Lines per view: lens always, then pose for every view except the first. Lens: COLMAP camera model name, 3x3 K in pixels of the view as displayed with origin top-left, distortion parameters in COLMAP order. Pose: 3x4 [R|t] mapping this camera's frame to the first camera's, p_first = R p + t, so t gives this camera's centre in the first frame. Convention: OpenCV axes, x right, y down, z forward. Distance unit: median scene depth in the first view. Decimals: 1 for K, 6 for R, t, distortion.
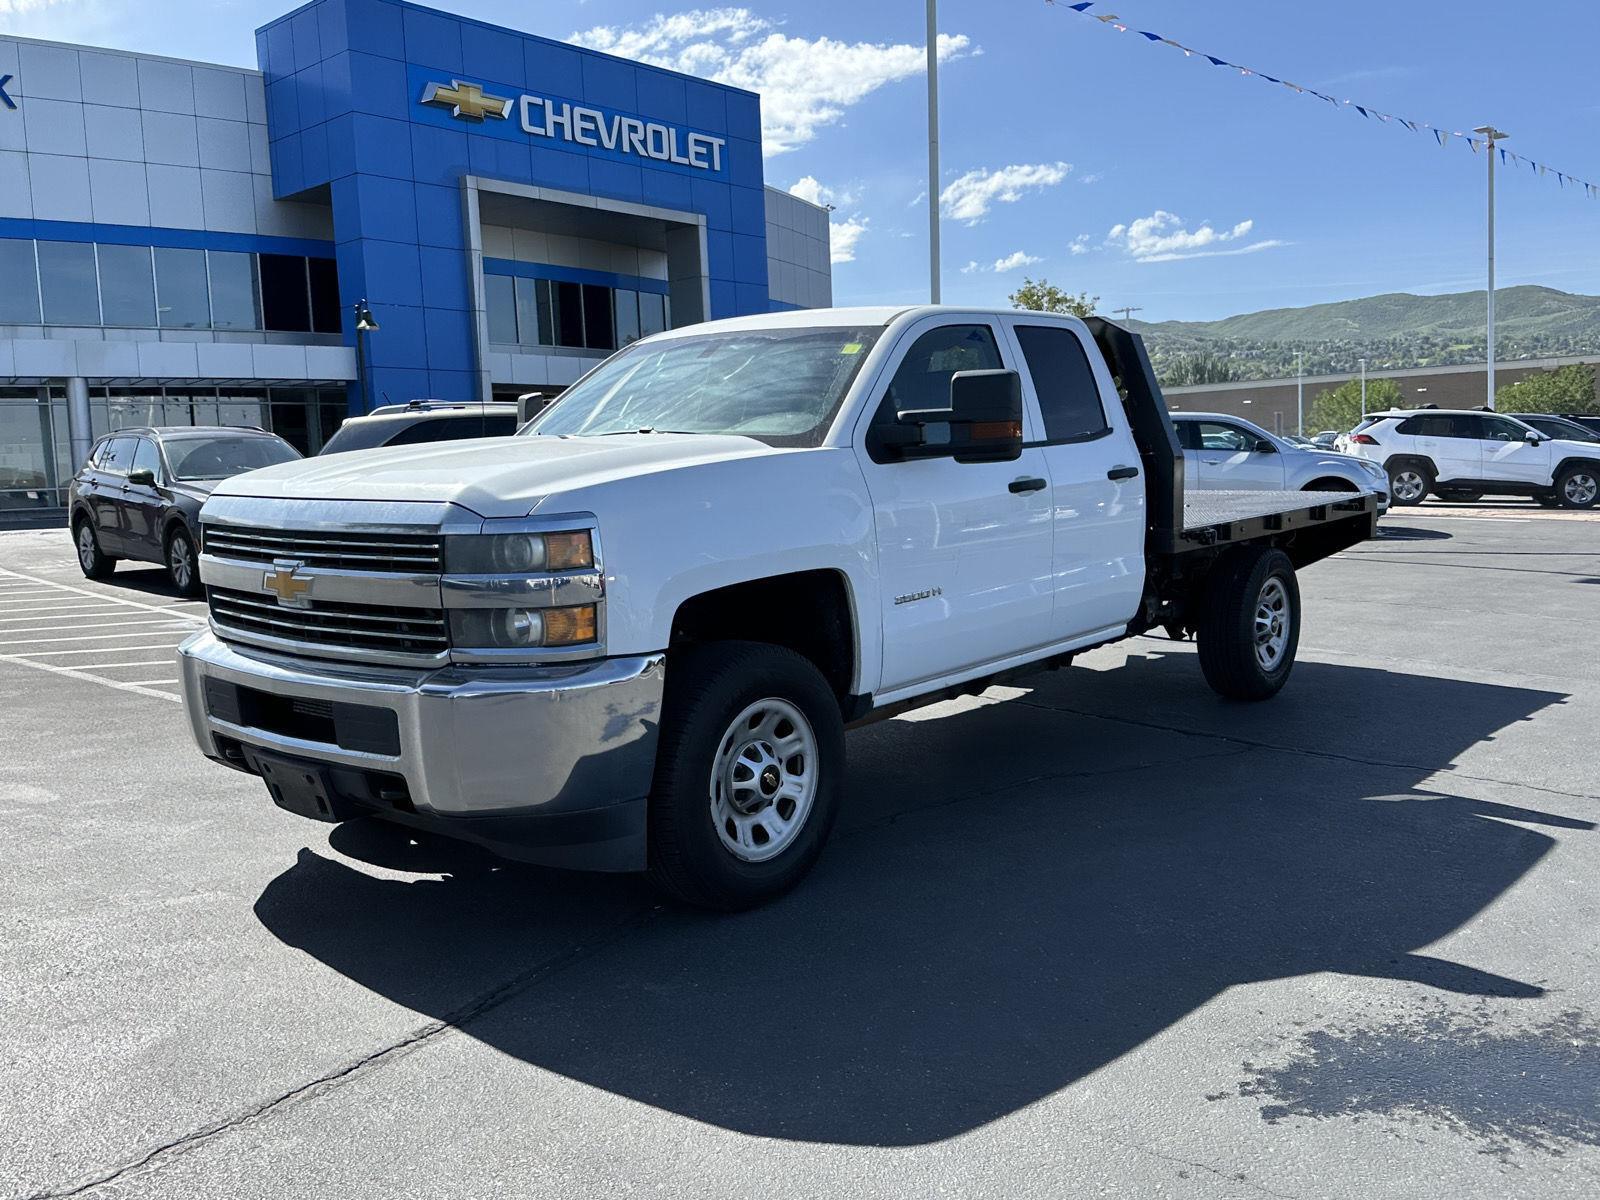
lens RADIAL K [[1357.1, 0, 813.3], [0, 1357.1, 614.2], [0, 0, 1]] dist [0.079367, -0.138274]
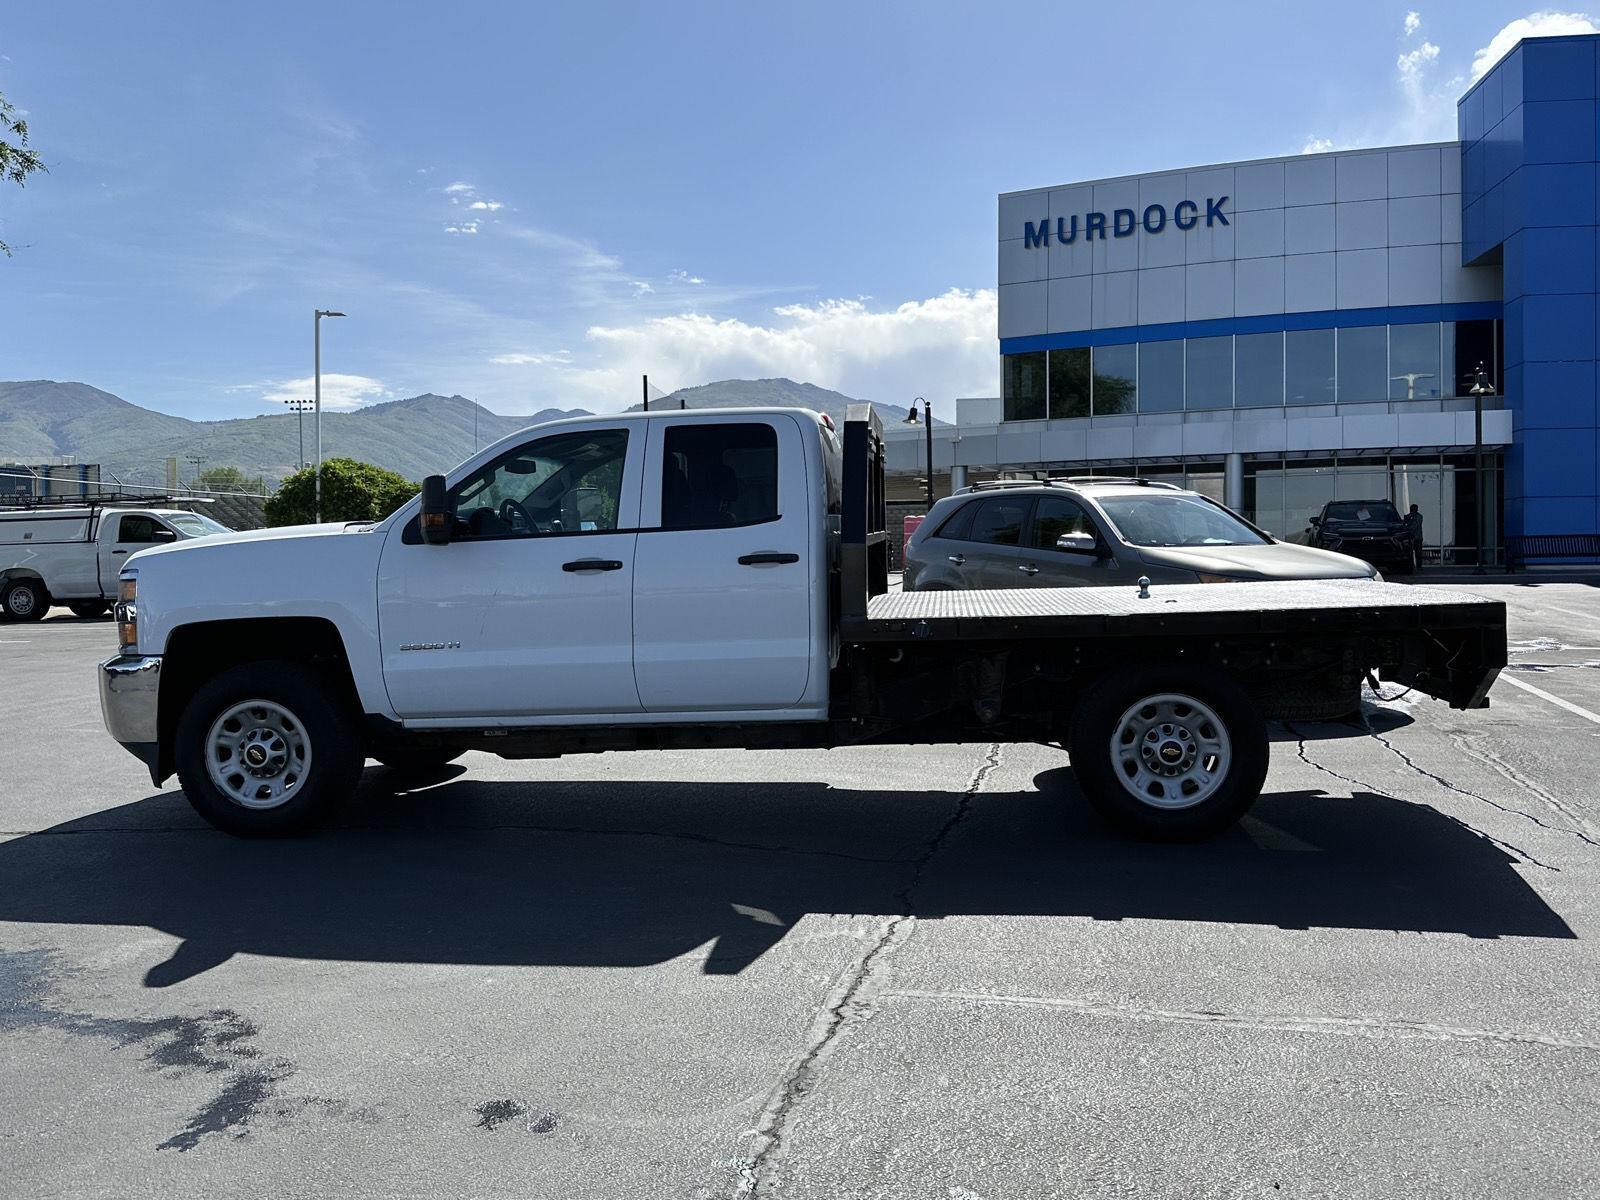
lens RADIAL K [[1353.1, 0, 802.3], [0, 1353.1, 593.9], [0, 0, 1]] dist [0.096143, -0.168833]
pose [[0.557955, 0.047834, -0.828491, 0.910229], [-0.097578, 0.995194, -0.008256, -0.059153], [0.824114, 0.085449, 0.559941, 0.374538]]
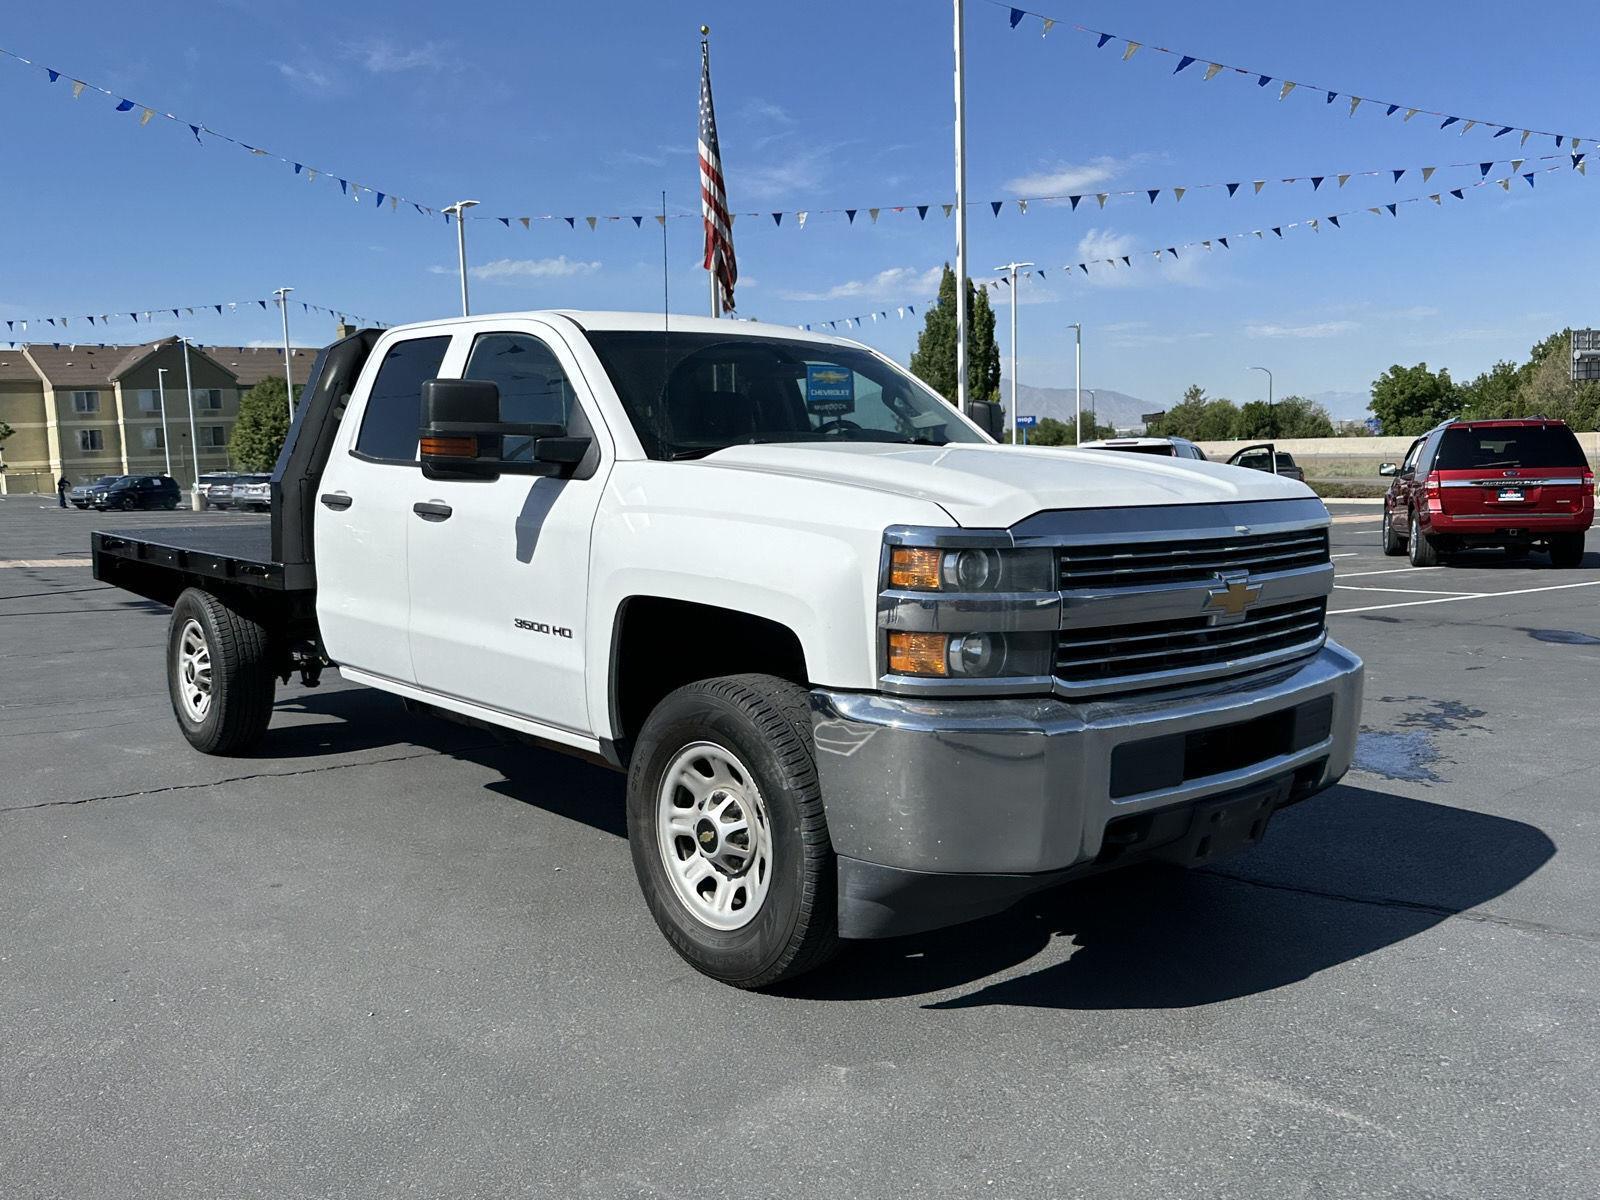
lens RADIAL K [[1353.1, 0, 807.8], [0, 1353.1, 605.3], [0, 0, 1]] dist [0.096143, -0.168833]
pose [[0.150197, -0.084877, 0.985006, -0.739905], [0.130125, 0.989338, 0.065408, -0.063315], [-0.980055, 0.118350, 0.159640, 0.640912]]
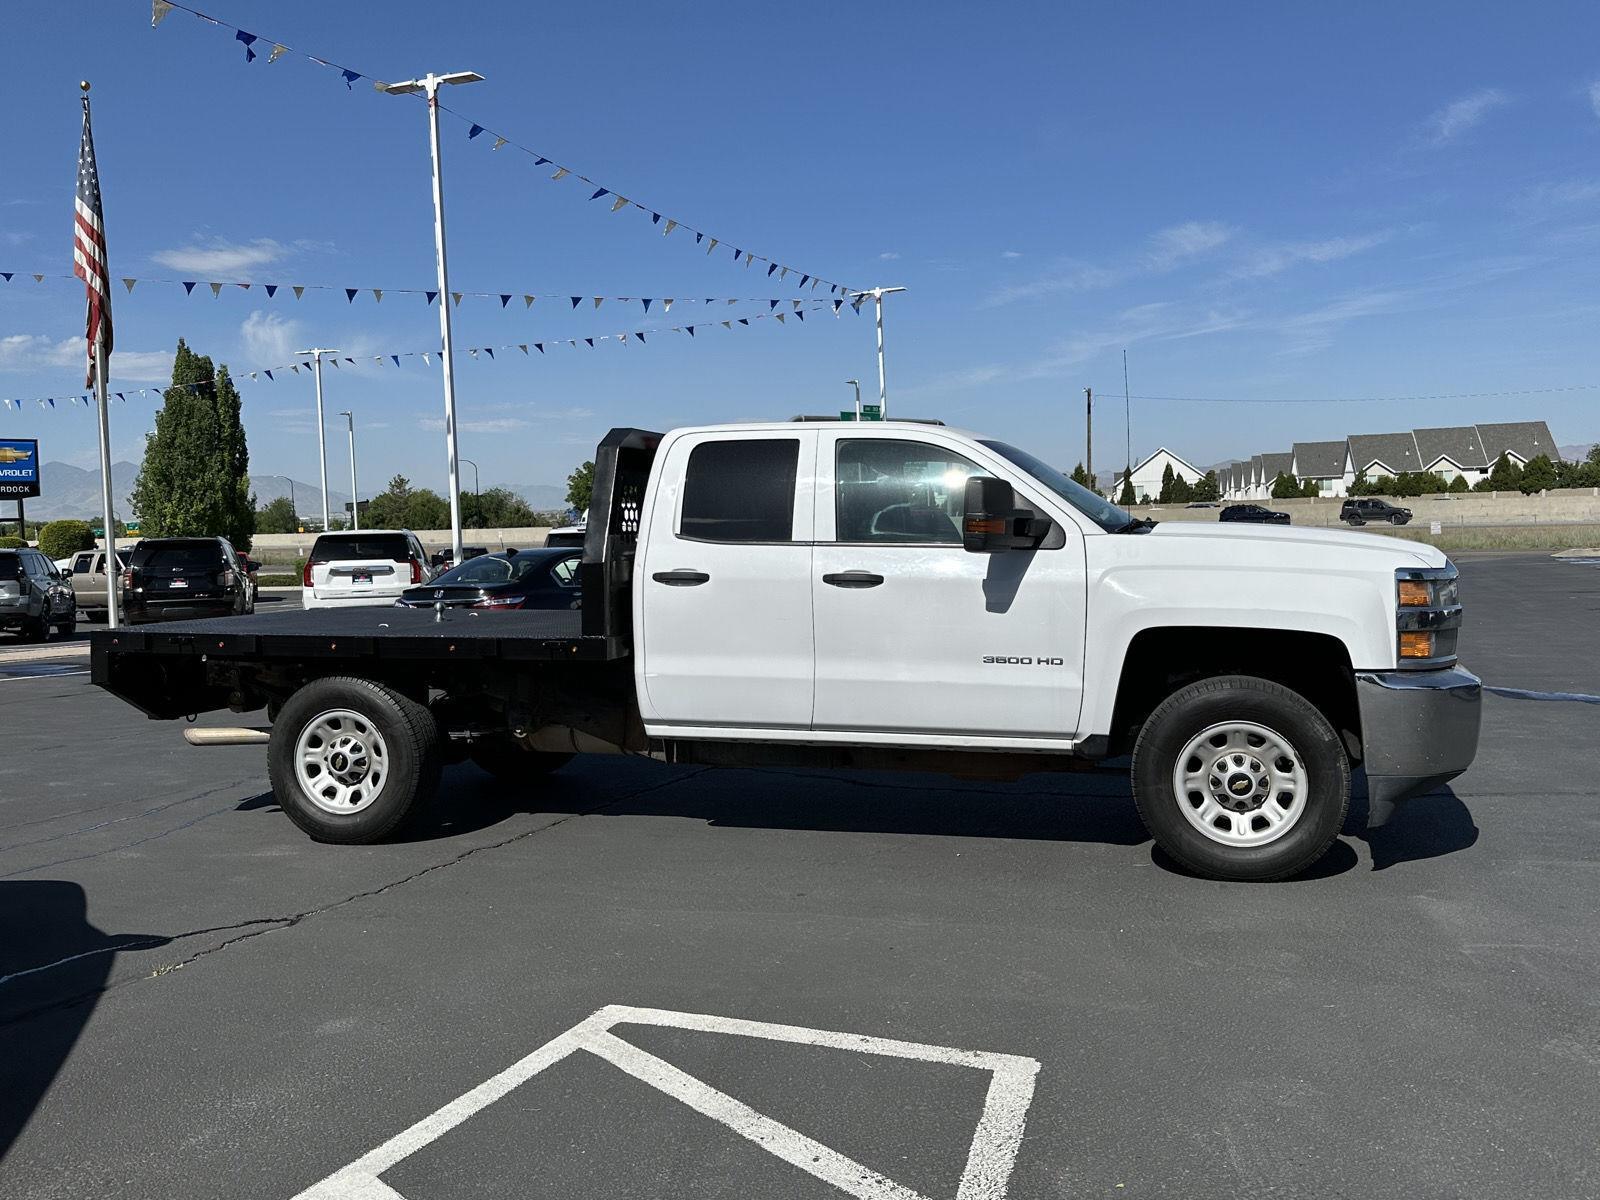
lens RADIAL K [[1357.1, 0, 811.2], [0, 1357.1, 597.1], [0, 0, 1]] dist [0.079367, -0.138274]
pose [[-0.414639, -0.010410, 0.909926, -0.846821], [0.142857, 0.986791, 0.076387, -0.146020], [-0.898702, 0.161662, -0.407675, 1.280555]]
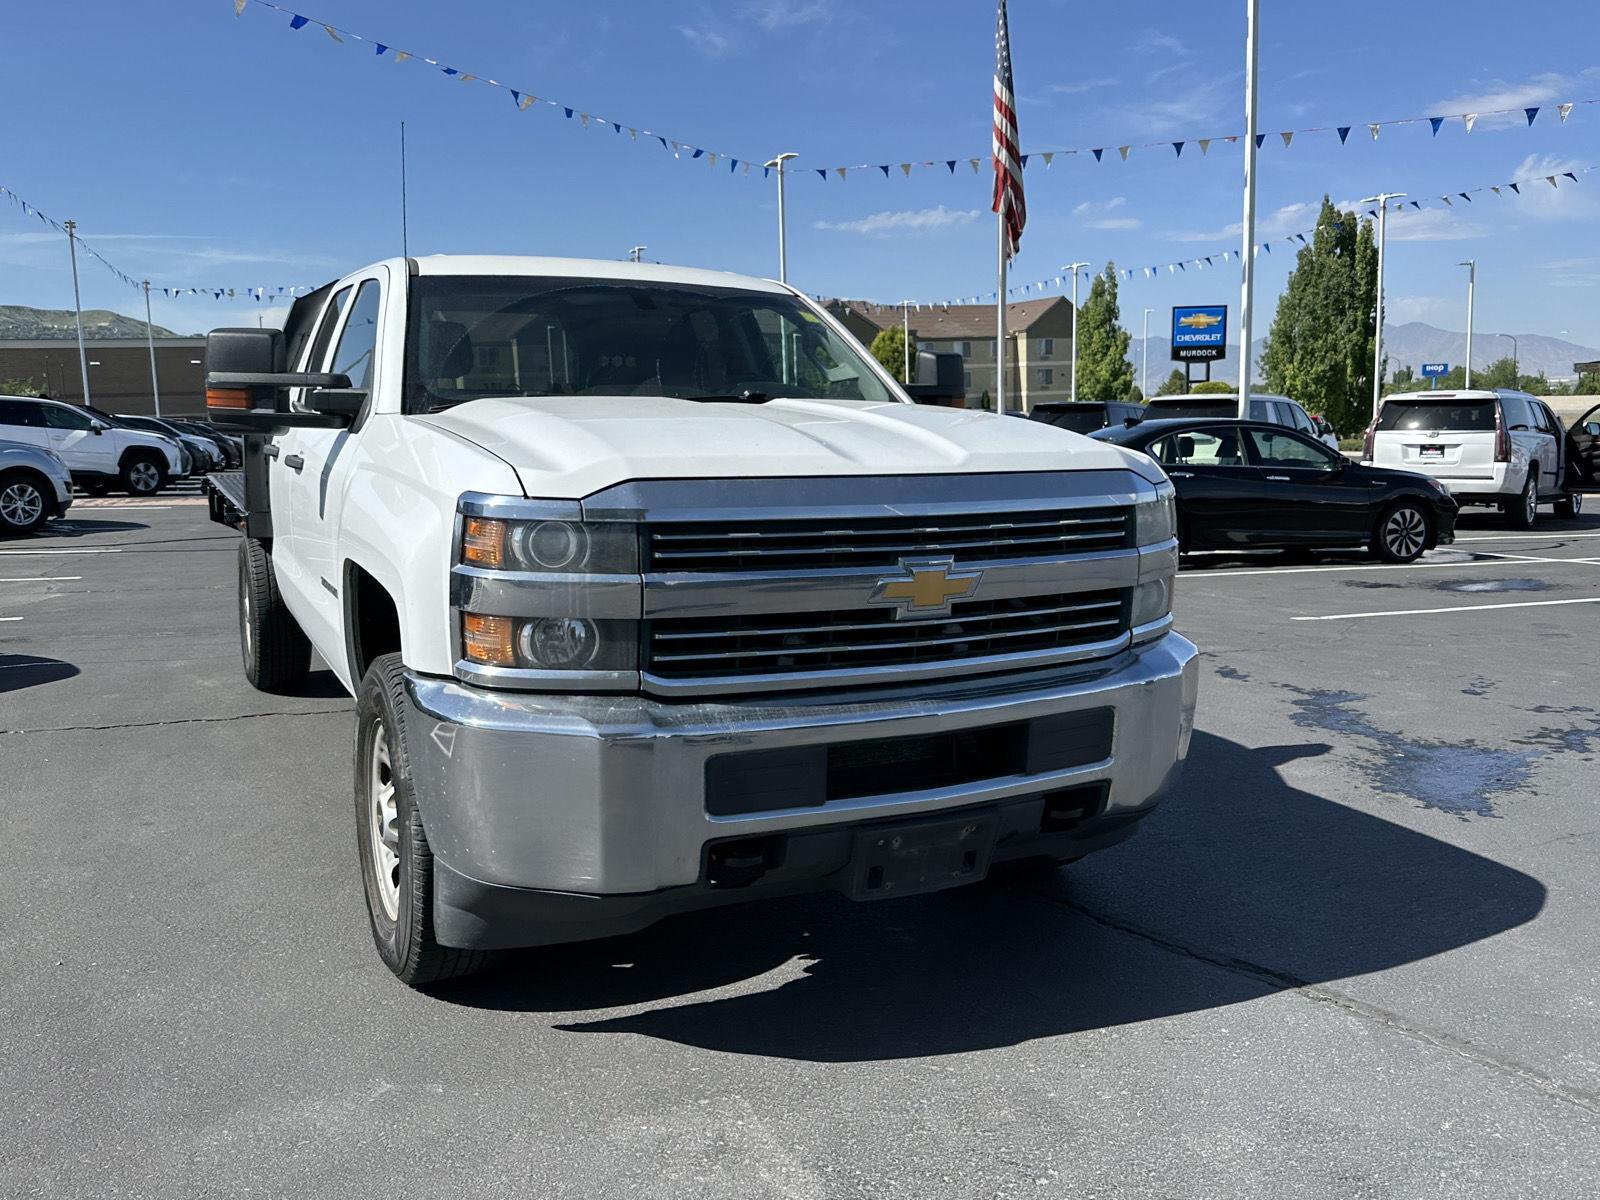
lens RADIAL K [[1357.1, 0, 803.7], [0, 1357.1, 616.6], [0, 0, 1]] dist [0.079367, -0.138274]
pose [[0.409074, -0.114129, 0.905336, -0.615815], [0.108277, 0.991209, 0.076030, -0.039751], [-0.906054, 0.066925, 0.417836, 0.425404]]
